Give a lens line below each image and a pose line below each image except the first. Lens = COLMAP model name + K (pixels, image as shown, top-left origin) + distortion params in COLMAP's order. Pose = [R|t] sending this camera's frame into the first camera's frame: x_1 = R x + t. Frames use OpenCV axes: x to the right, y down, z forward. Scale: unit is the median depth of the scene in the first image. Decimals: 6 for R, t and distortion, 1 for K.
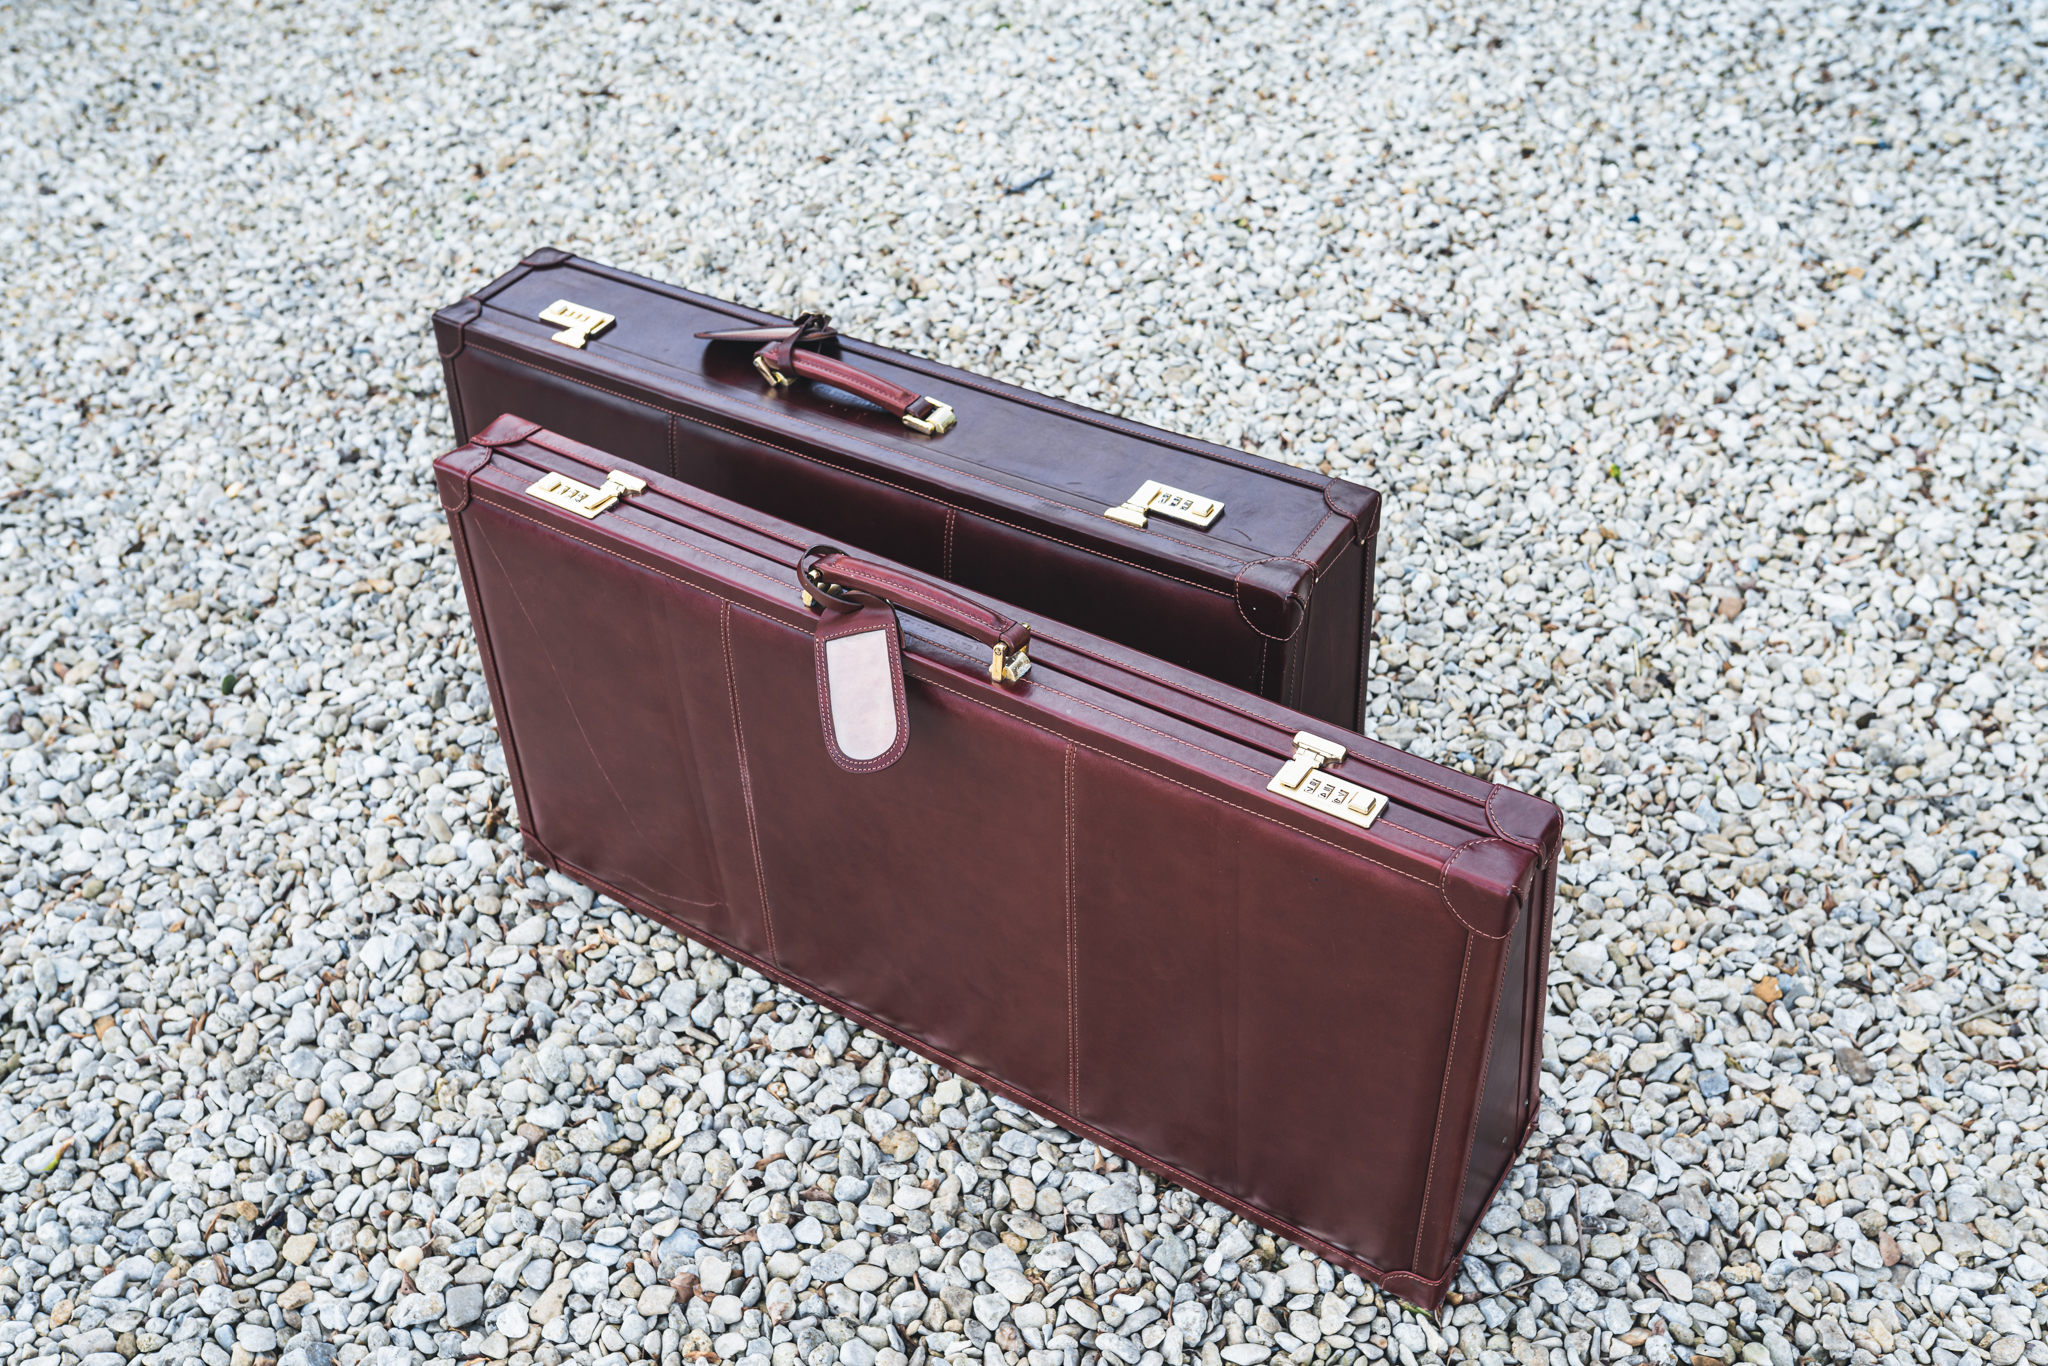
lens RADIAL K [[2004.0, 0, 1024.0], [0, 2004.0, 683.0], [0, 0, 1]] dist [-0.060686, 0.096666]
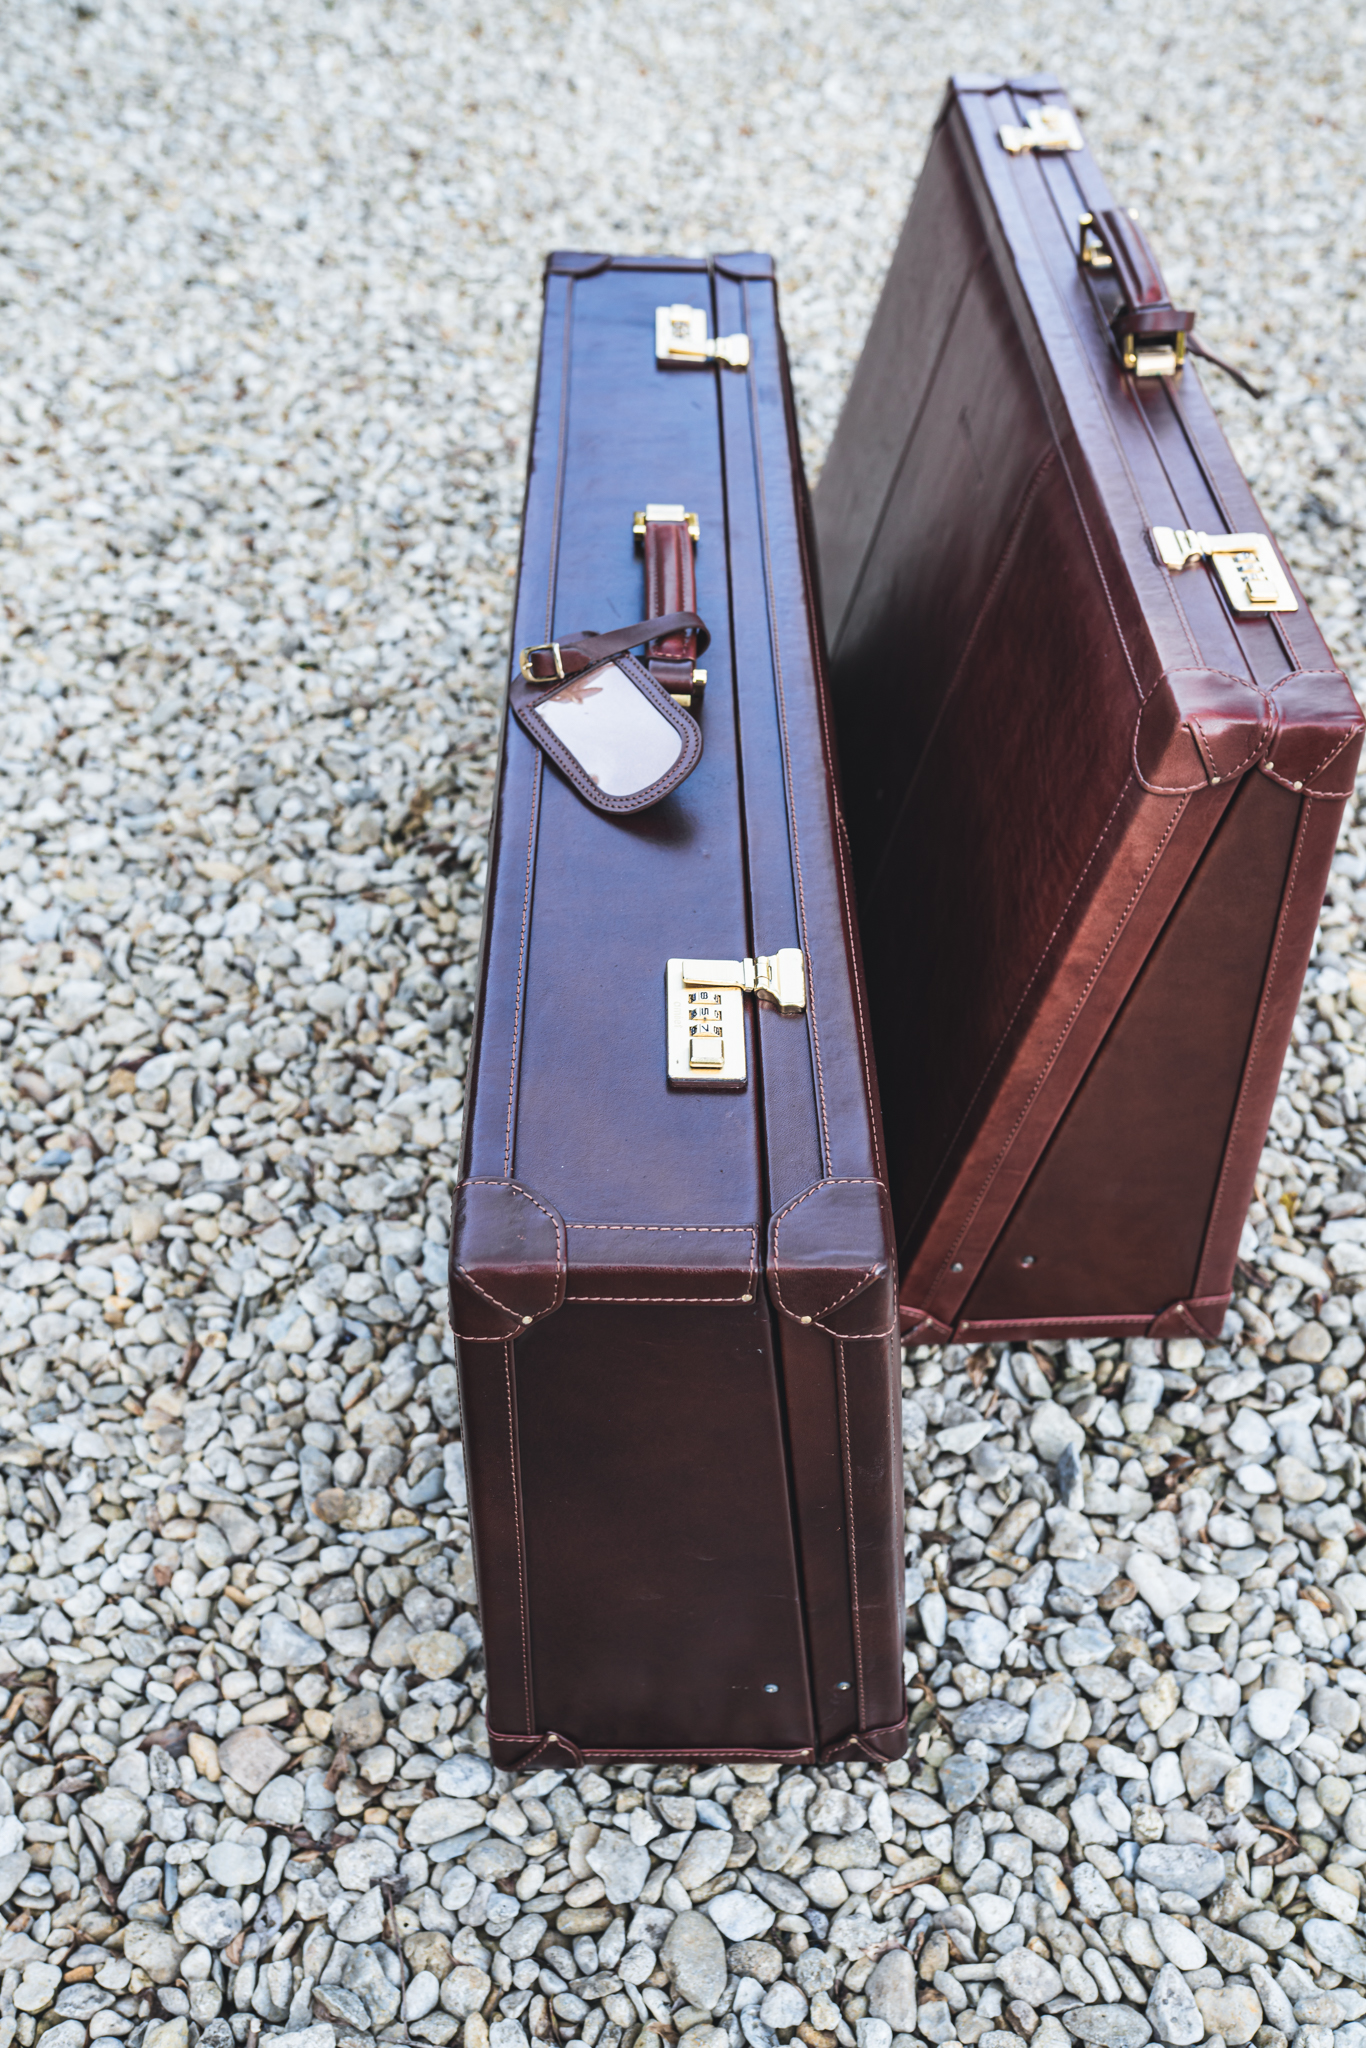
lens RADIAL K [[1993.7, 0, 683.0], [0, 1993.7, 1024.0], [0, 0, 1]] dist [-0.068310, 0.101486]
pose [[-0.572390, -0.516802, 0.636621, -0.550058], [0.536740, 0.350802, 0.767364, -0.571530], [-0.619903, 0.780931, 0.076592, 1.081746]]
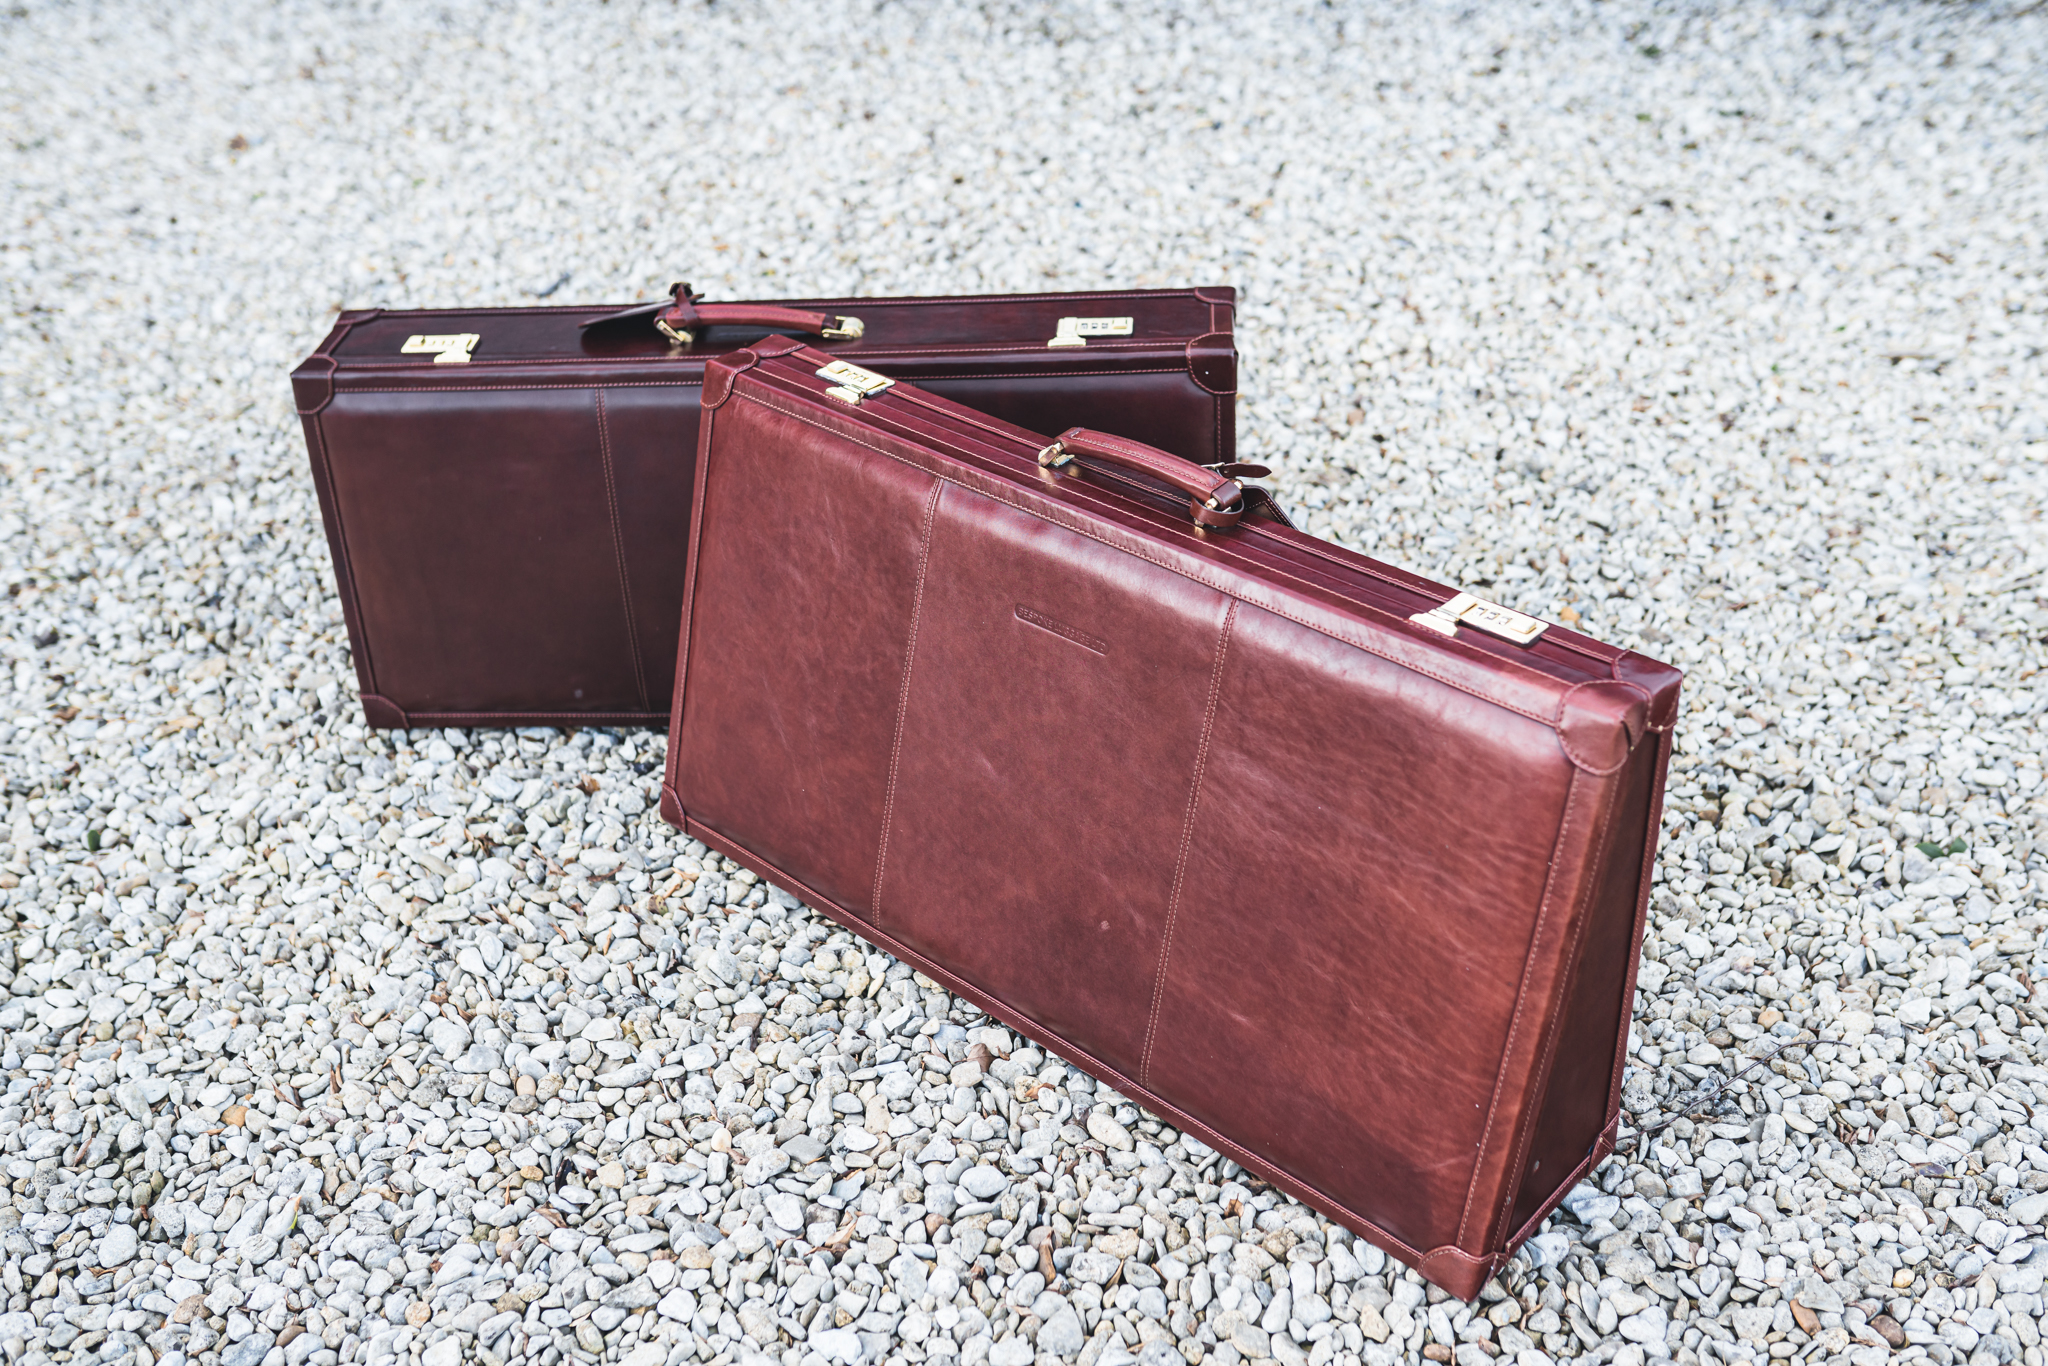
lens RADIAL K [[2094.2, 0, 1068.5], [0, 2094.2, 677.3], [0, 0, 1]] dist [-0.044855, 0.020026]
pose [[0.858377, -0.268142, 0.437366, -0.512739], [0.327042, 0.942853, -0.063806, 0.173774], [-0.395262, 0.197807, 0.897017, -0.080708]]
